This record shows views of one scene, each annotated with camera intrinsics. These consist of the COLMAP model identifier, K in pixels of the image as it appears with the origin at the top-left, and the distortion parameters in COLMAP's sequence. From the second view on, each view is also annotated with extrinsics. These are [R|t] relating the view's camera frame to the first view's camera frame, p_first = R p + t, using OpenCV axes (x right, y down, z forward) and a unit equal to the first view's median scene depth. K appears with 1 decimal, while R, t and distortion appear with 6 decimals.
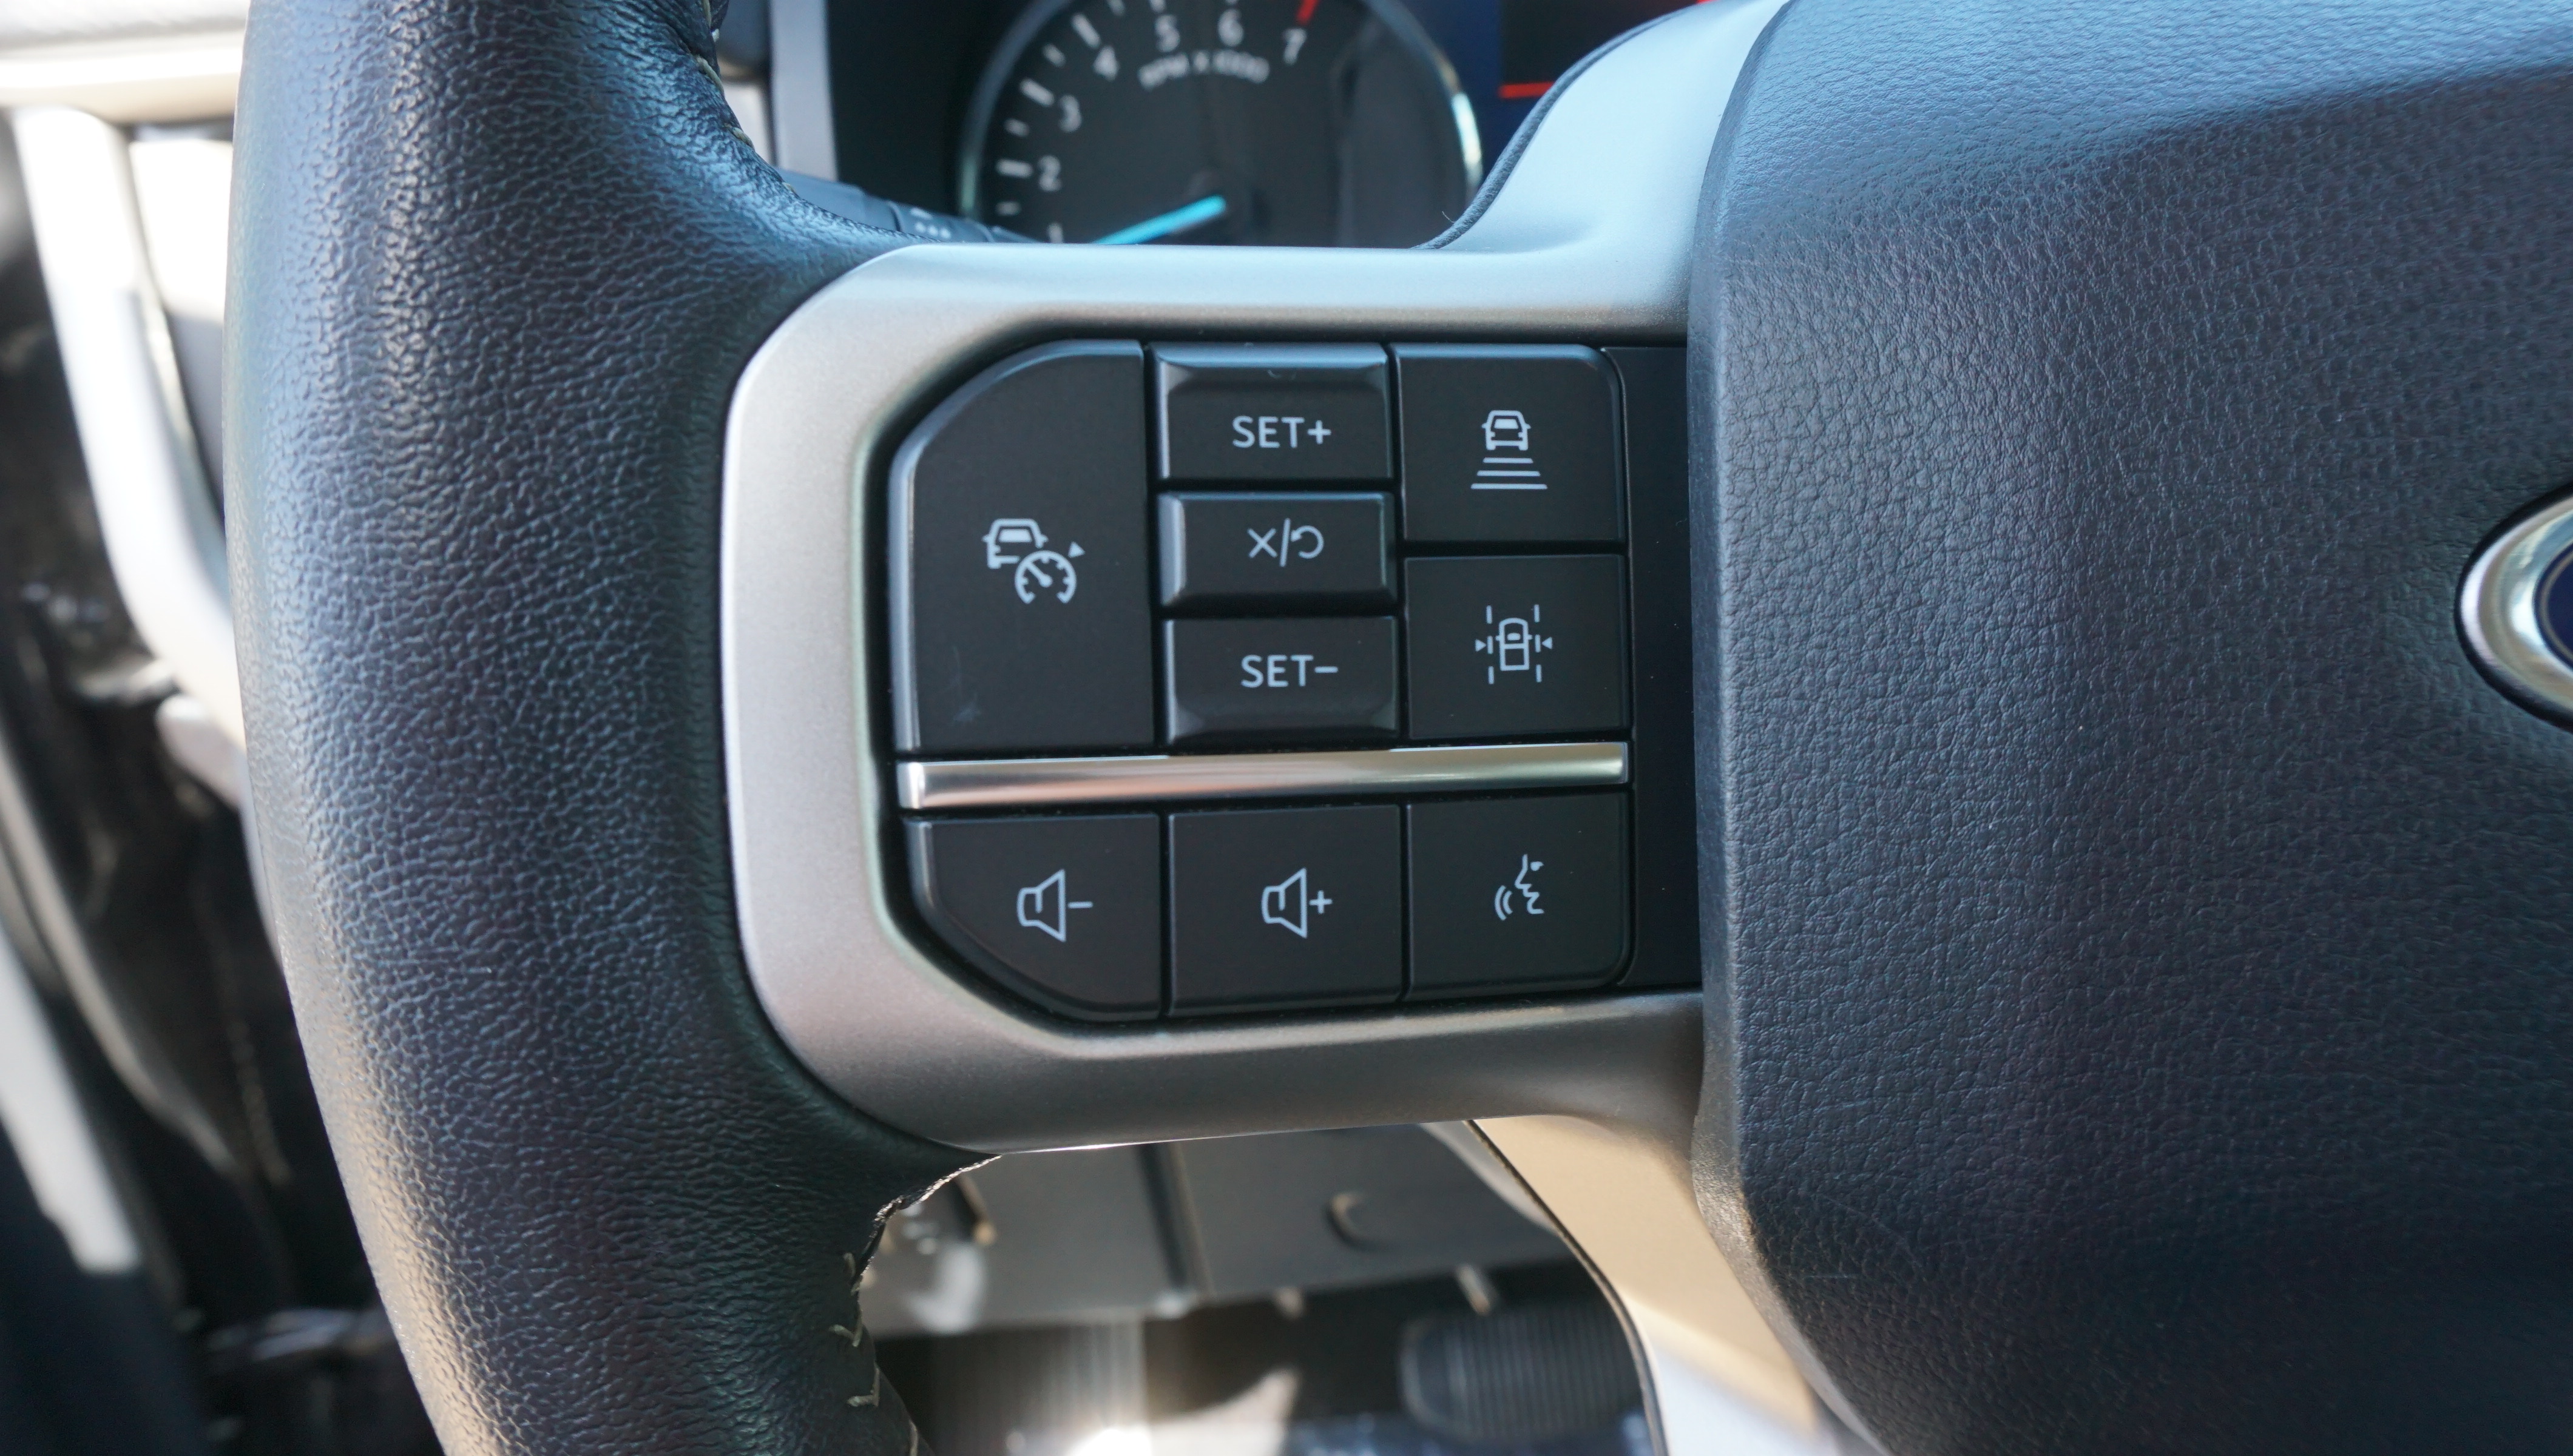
lens RADIAL K [[1721.8, 0, 1301.6], [0, 1721.8, 708.3], [0, 0, 1]] dist [-0.039874, 0.032663]
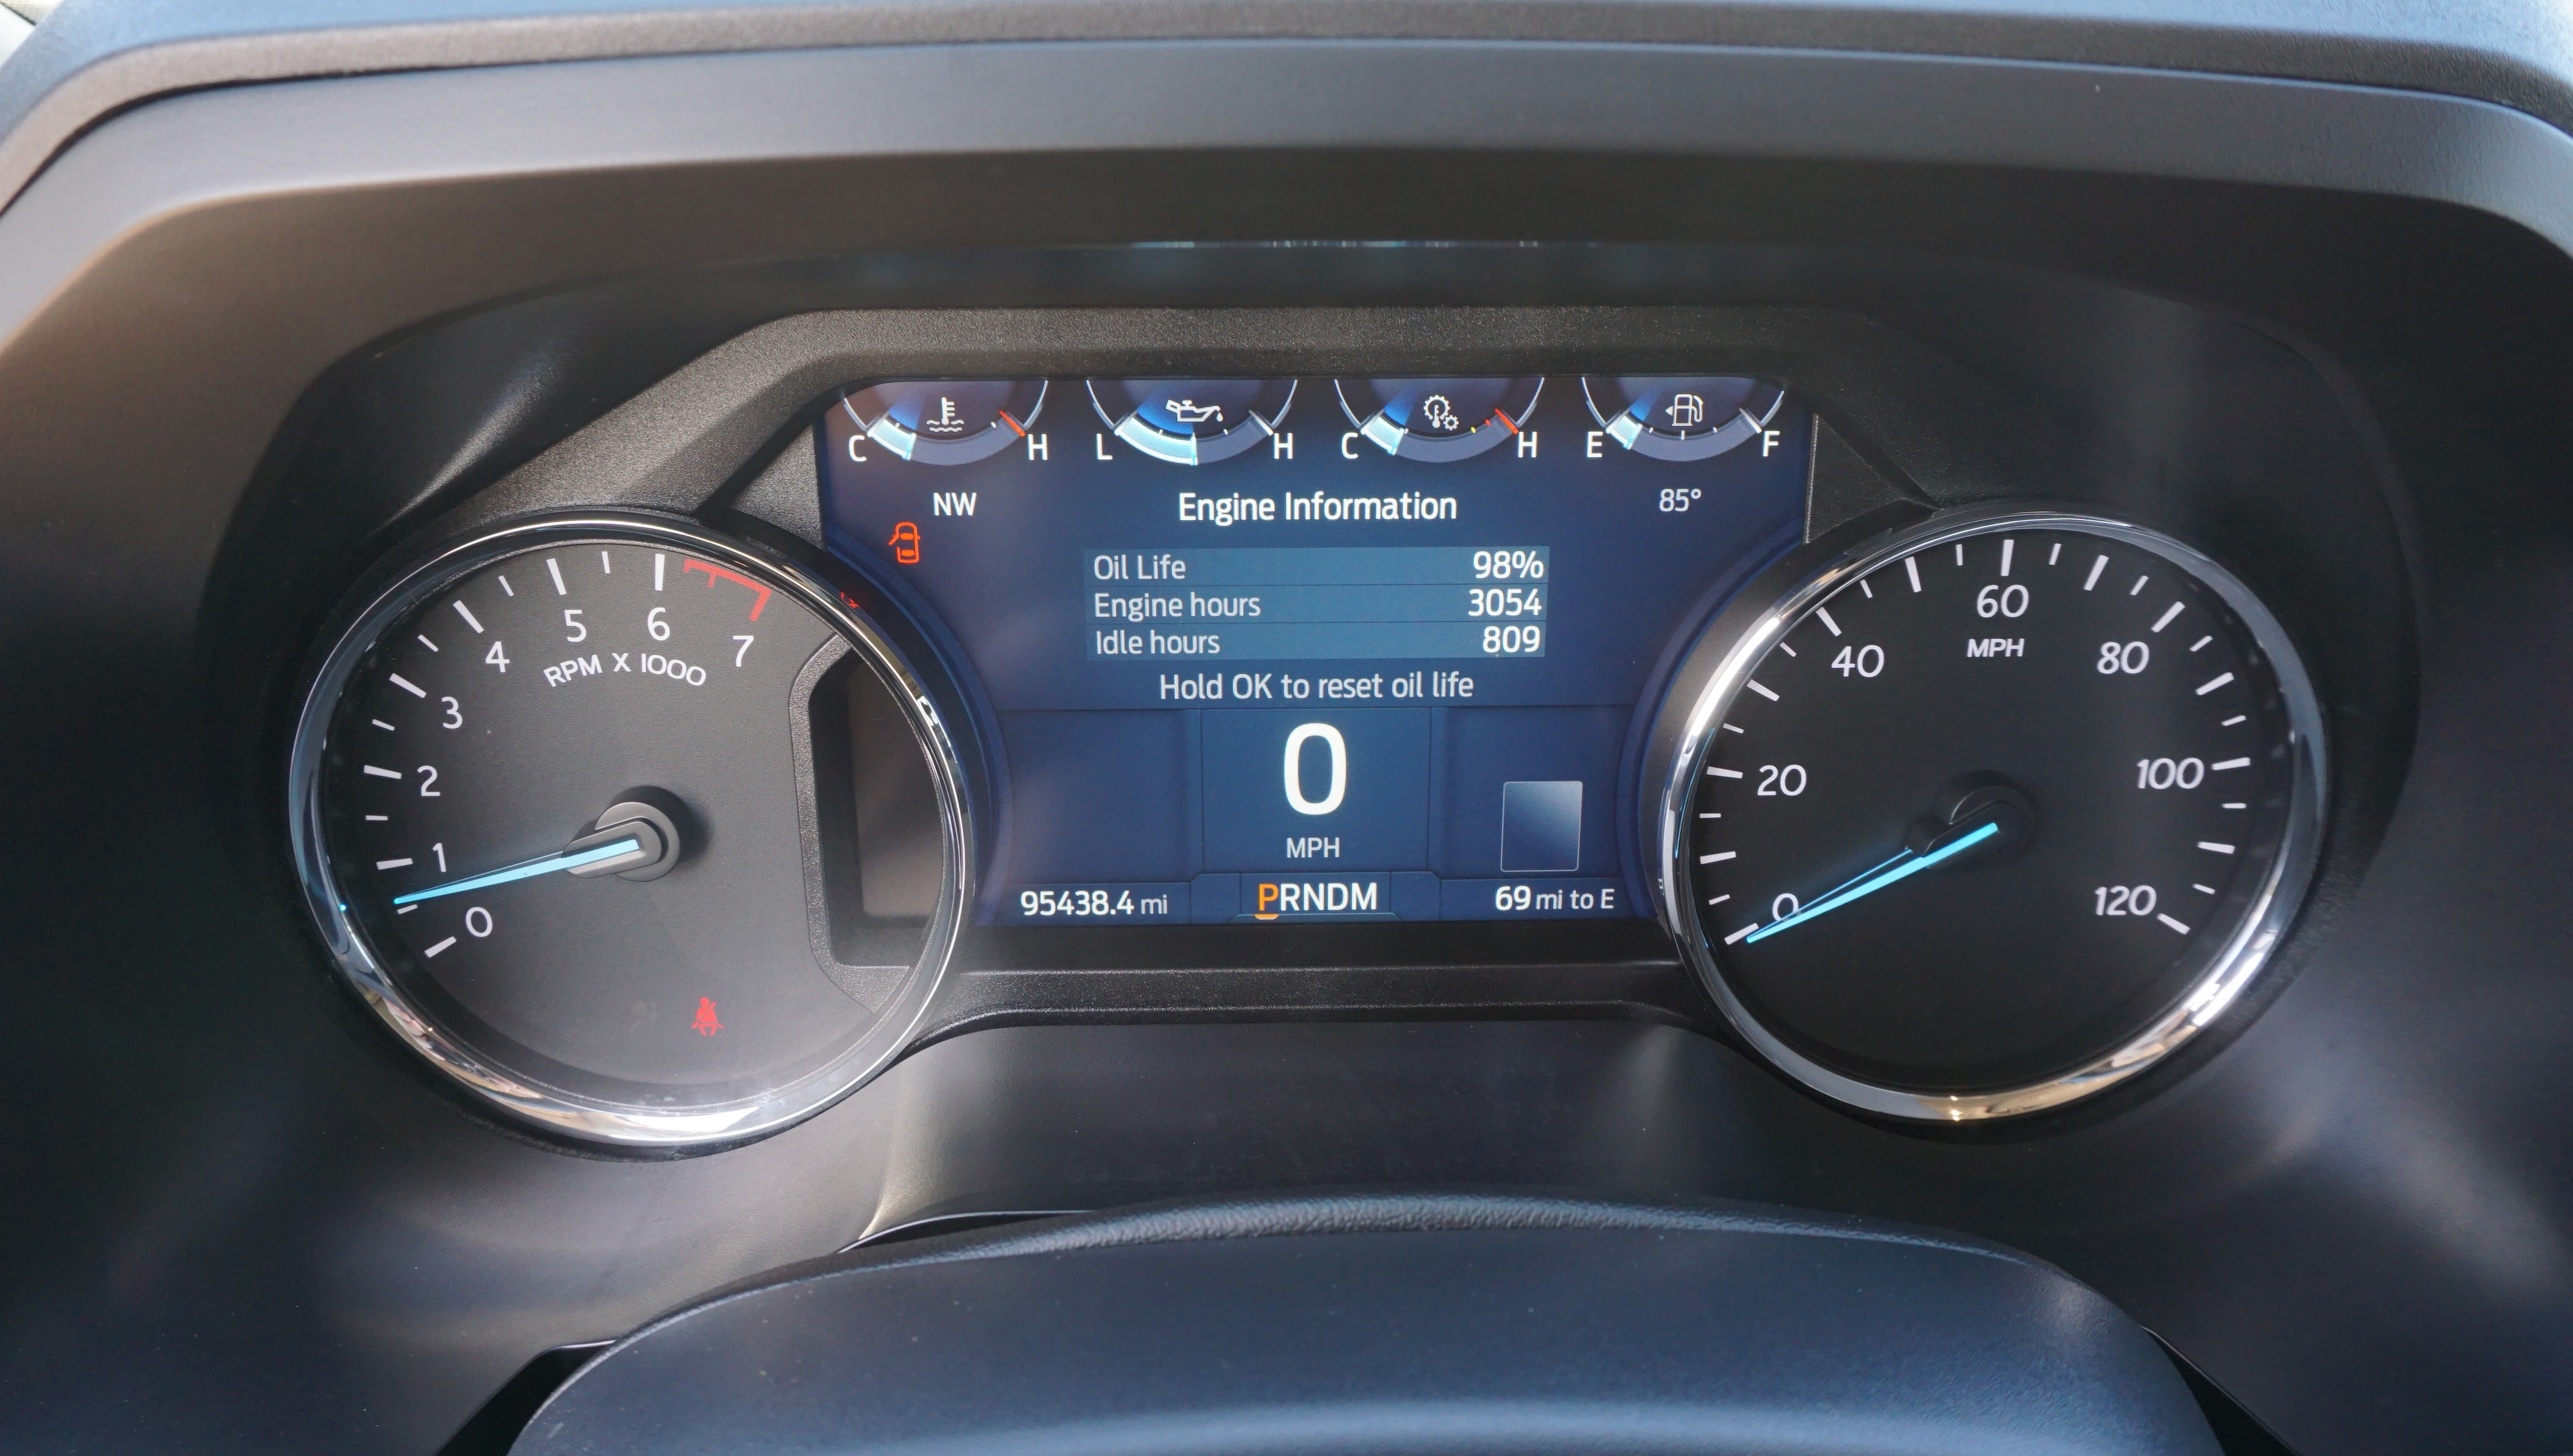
lens RADIAL K [[1837.6, 0, 1303.3], [0, 1837.6, 732.0], [0, 0, 1]] dist [-0.039492, -0.000439]
pose [[0.996974, 0.076287, -0.014934, 0.747068], [-0.076679, 0.996671, -0.027713, -1.000357], [0.012770, 0.028774, 0.999504, 0.550225]]
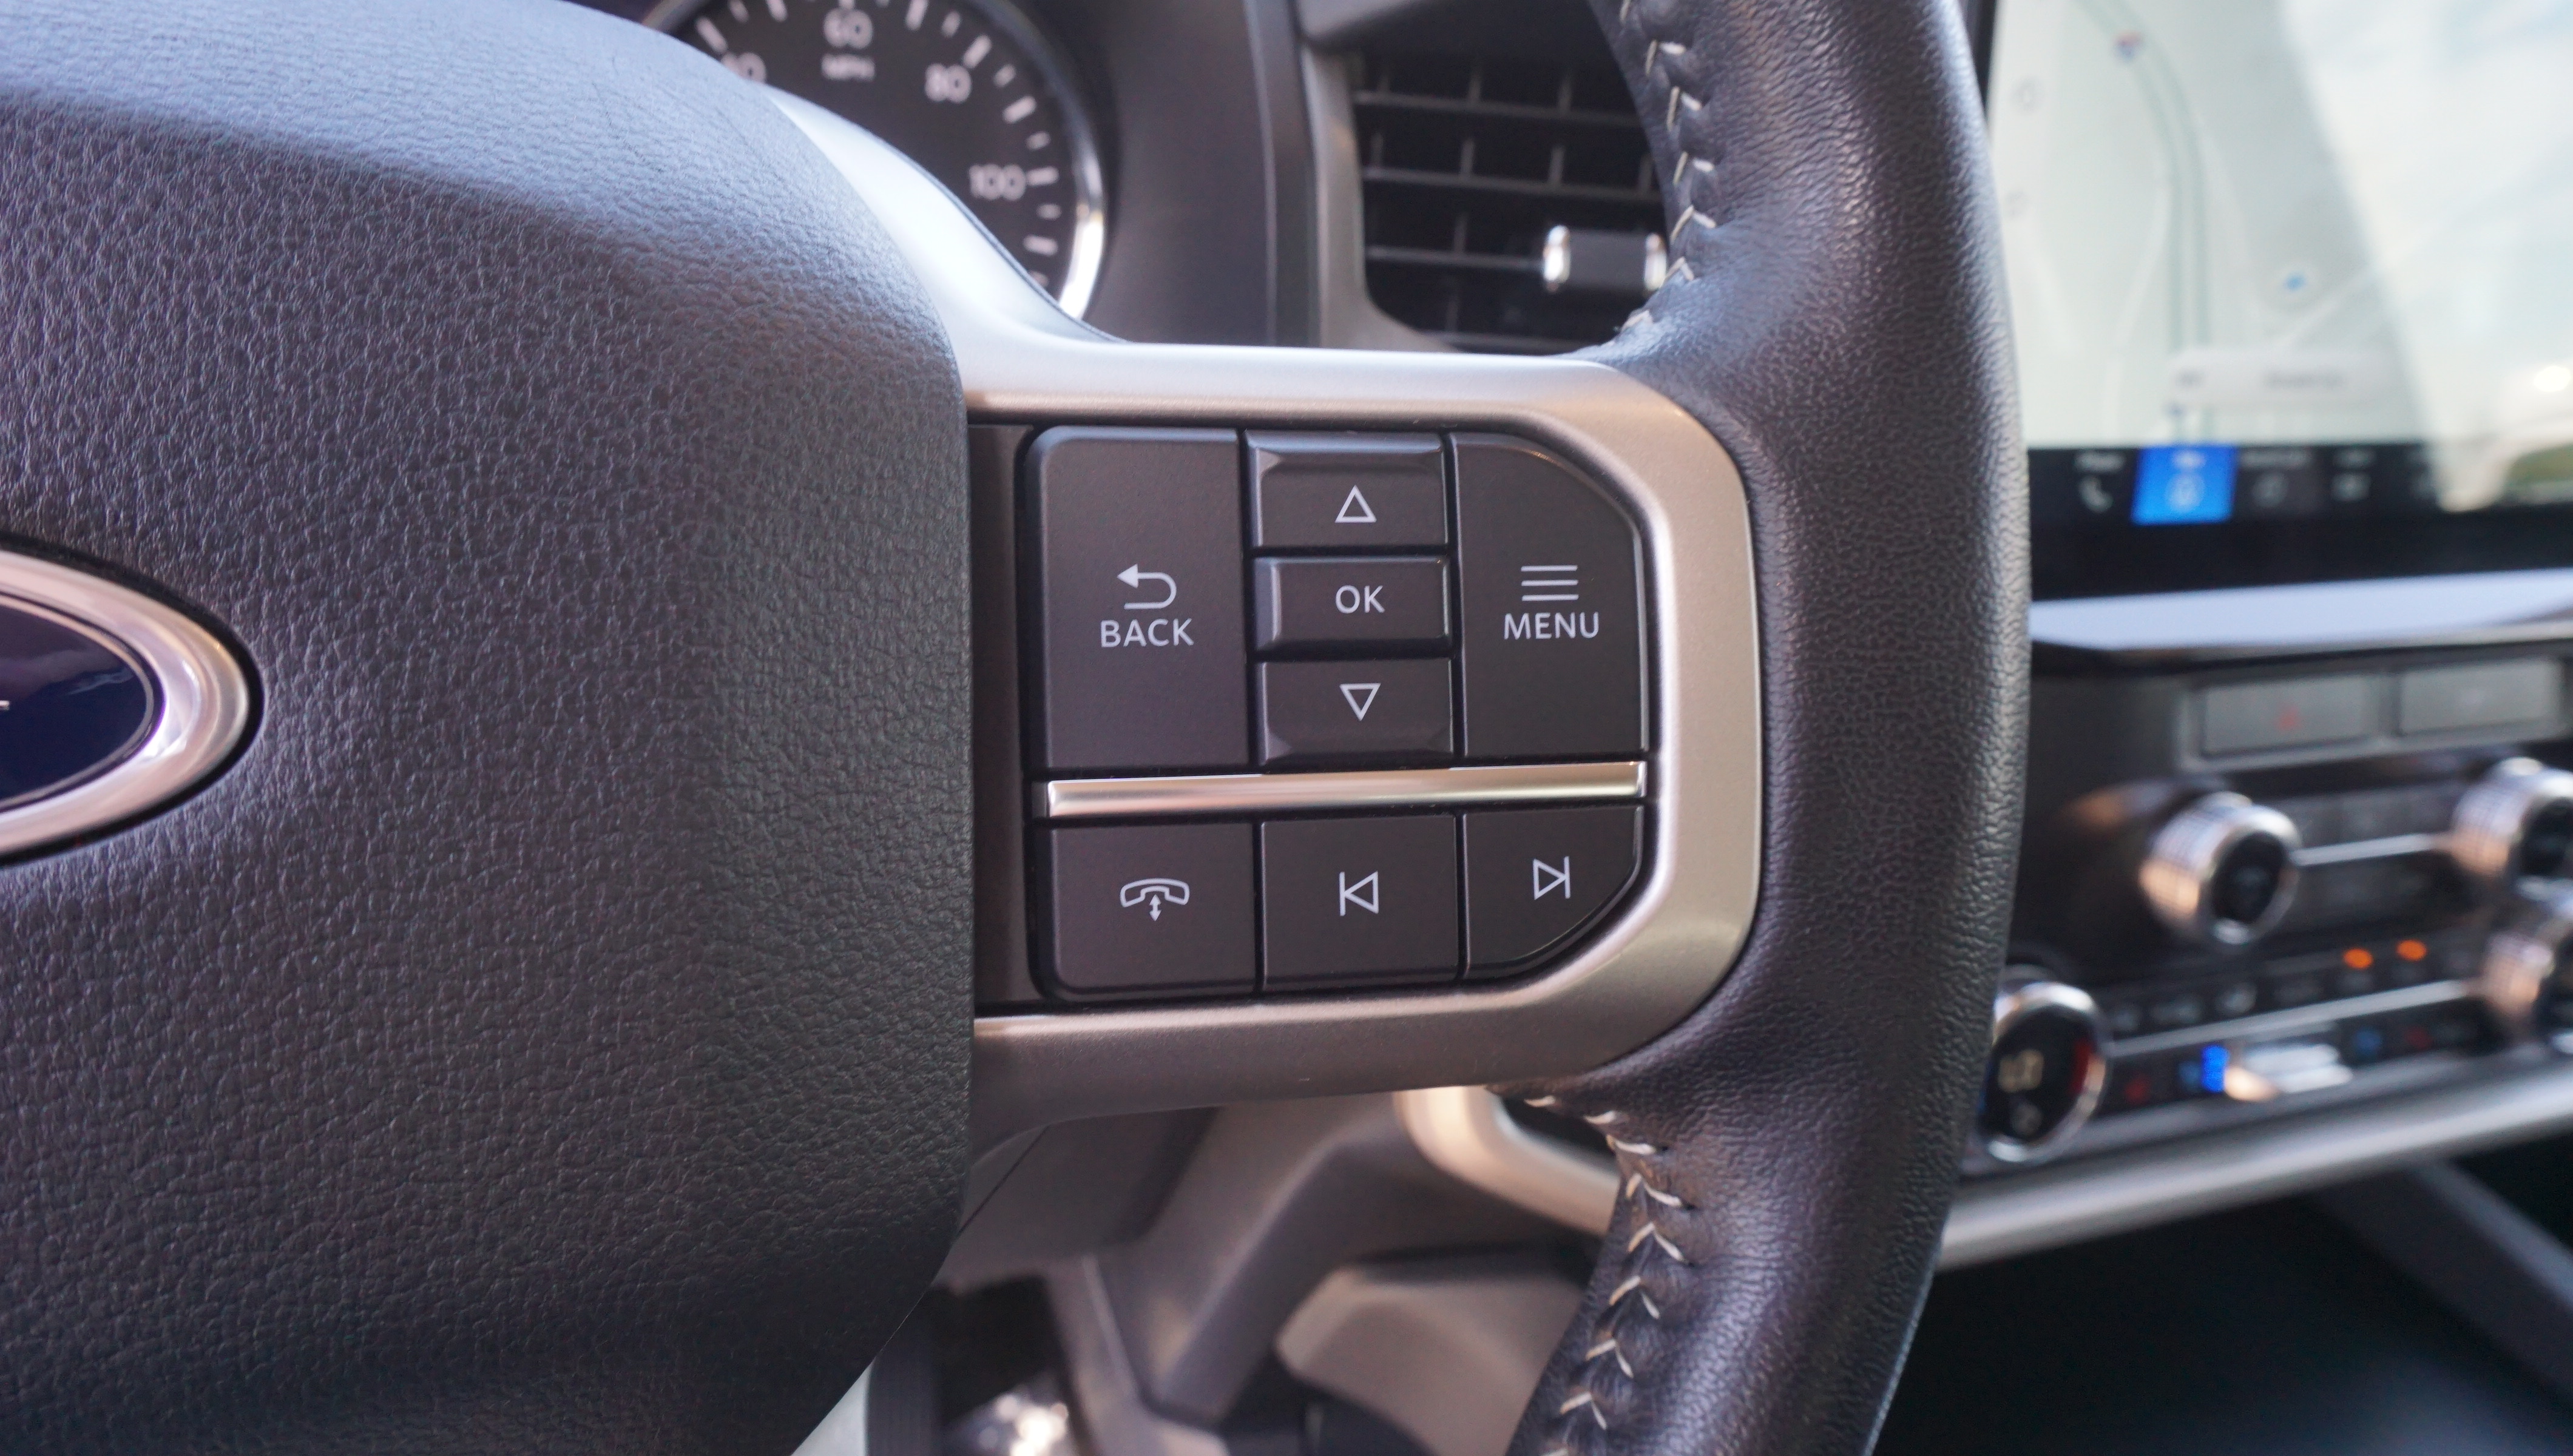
lens RADIAL K [[1721.8, 0, 1283.3], [0, 1721.8, 705.6], [0, 0, 1]] dist [-0.039874, 0.032663]
pose [[0.940596, 0.014704, 0.339208, 1.328670], [-0.002147, 0.999299, -0.037365, -0.029447], [-0.339520, 0.034417, 0.939969, -0.053891]]
